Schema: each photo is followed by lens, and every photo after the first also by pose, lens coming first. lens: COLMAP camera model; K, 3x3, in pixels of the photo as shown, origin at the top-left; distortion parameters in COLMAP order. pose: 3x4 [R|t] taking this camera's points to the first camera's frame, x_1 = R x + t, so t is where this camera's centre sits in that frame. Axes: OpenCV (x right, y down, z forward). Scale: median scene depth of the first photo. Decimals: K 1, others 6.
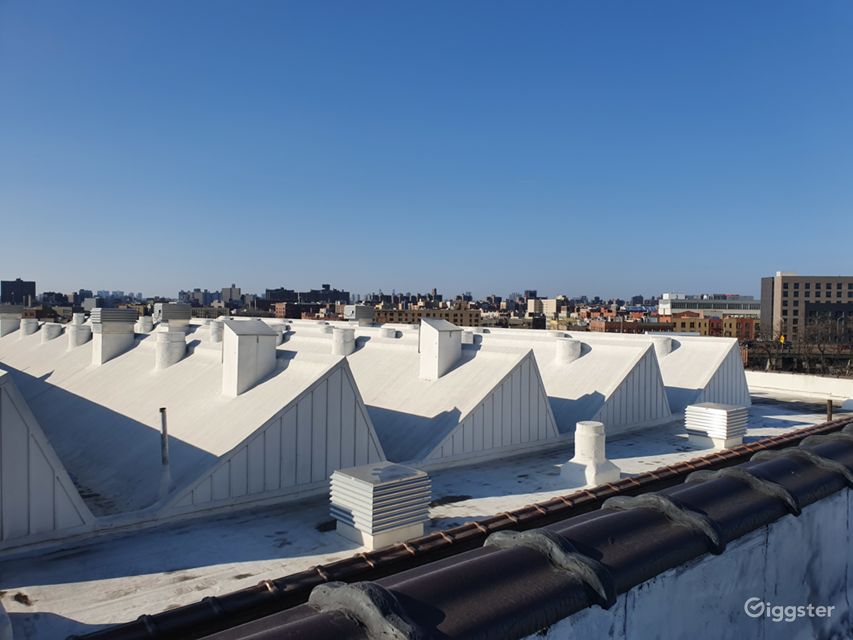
lens RADIAL K [[669.2, 0, 435.3], [0, 669.2, 326.5], [0, 0, 1]] dist [0.026758, -0.021802]
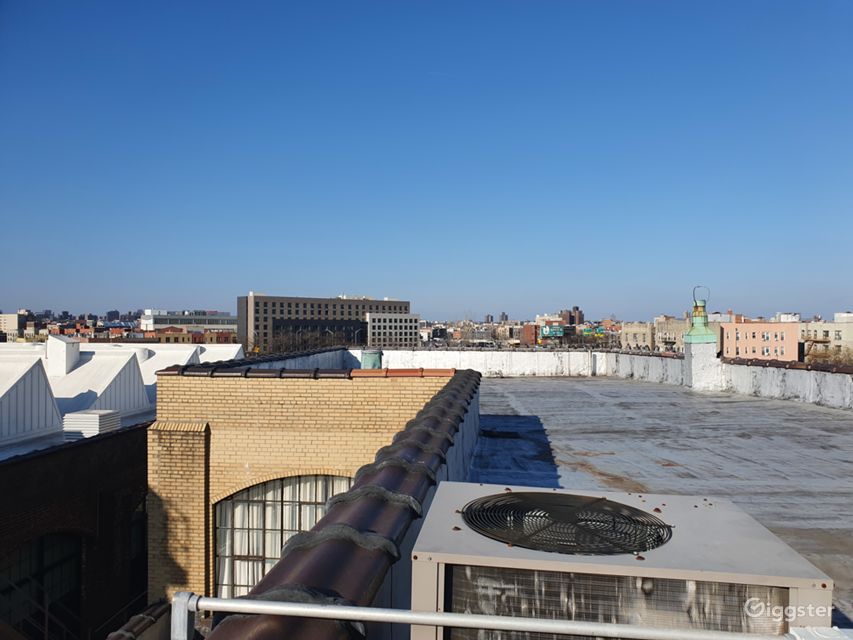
lens RADIAL K [[669.2, 0, 430.5], [0, 669.2, 322.7], [0, 0, 1]] dist [0.026758, -0.021802]
pose [[0.741613, -0.004708, 0.670812, -0.221723], [0.023623, 0.999538, -0.019101, 0.004891], [-0.670412, 0.030012, 0.741382, -0.377769]]
